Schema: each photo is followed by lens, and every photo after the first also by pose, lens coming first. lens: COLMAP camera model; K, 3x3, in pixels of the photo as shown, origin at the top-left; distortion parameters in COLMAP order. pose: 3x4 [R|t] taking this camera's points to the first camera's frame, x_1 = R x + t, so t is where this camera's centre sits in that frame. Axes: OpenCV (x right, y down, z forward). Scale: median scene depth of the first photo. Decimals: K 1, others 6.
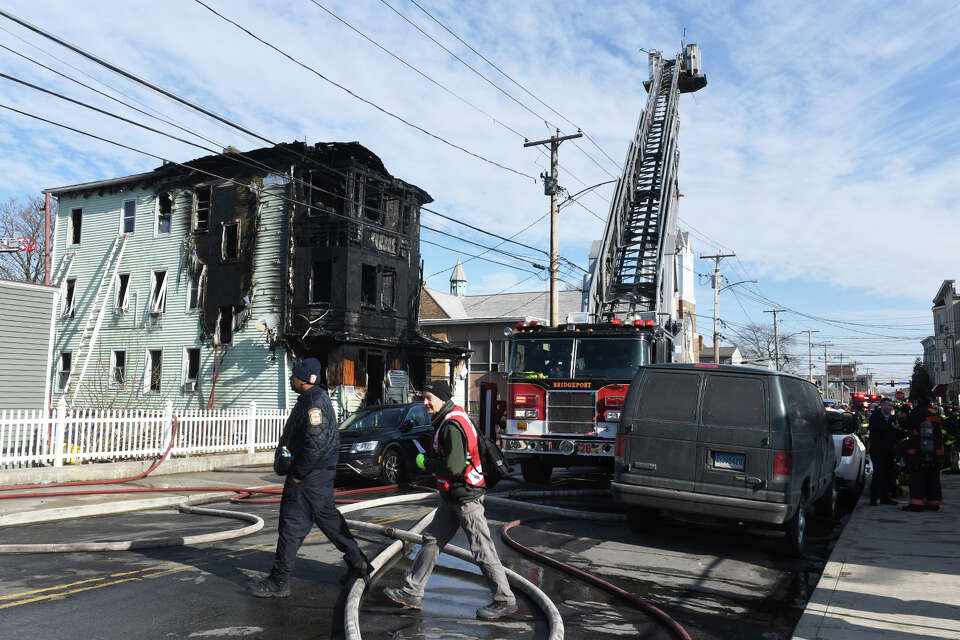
lens RADIAL K [[799.1, 0, 473.3], [0, 799.1, 303.5], [0, 0, 1]] dist [-0.027176, -0.001112]
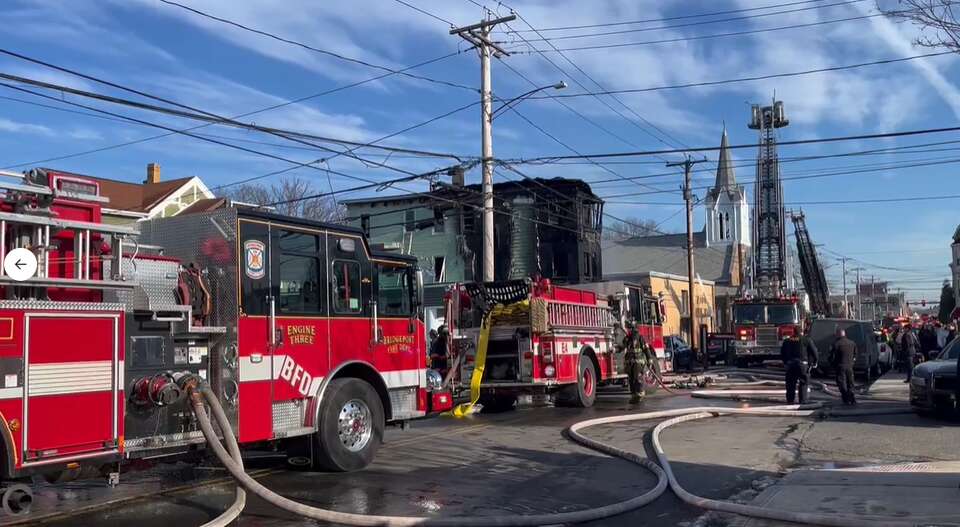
lens RADIAL K [[842.4, 0, 448.9], [0, 842.4, 285.0], [0, 0, 1]] dist [-0.003404, -0.024757]
pose [[0.998985, -0.030787, -0.032887, -0.361502], [0.032912, 0.997267, 0.066140, -0.106583], [0.030761, -0.067156, 0.997268, -0.751785]]
